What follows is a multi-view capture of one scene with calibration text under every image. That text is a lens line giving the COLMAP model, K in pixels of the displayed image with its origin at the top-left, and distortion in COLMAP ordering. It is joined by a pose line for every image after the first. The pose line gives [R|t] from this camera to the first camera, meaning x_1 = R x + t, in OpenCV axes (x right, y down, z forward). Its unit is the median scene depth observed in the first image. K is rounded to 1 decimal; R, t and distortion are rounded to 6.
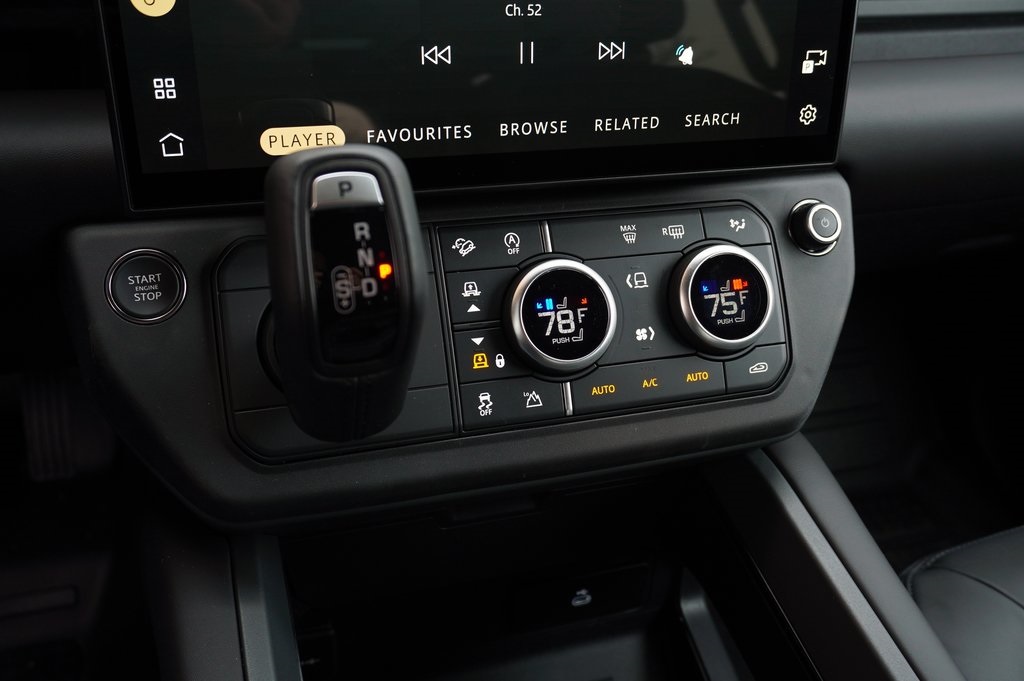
lens RADIAL K [[942.6, 0, 512.0], [0, 942.6, 340.5], [0, 0, 1]] dist [-0.008182, 0.002152]
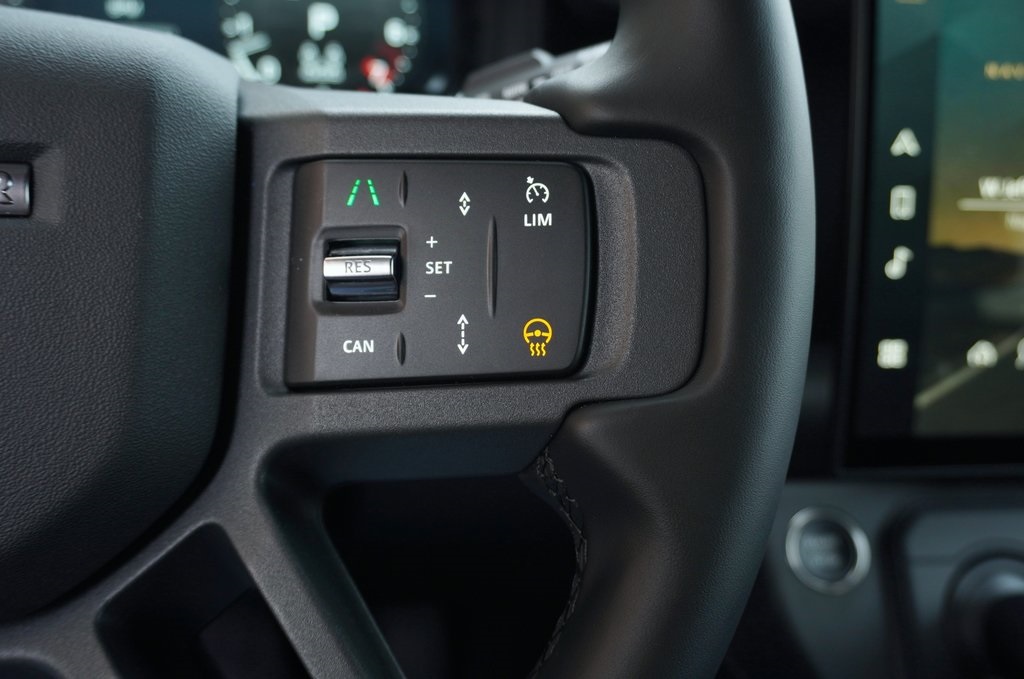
lens RADIAL K [[983.2, 0, 512.0], [0, 983.2, 339.5], [0, 0, 1]] dist [-0.009899, -0.004152]
pose [[0.985041, 0.041933, -0.167142, -0.492322], [-0.078148, 0.973171, -0.216407, -0.022730], [0.153583, 0.226232, 0.961890, -0.048966]]
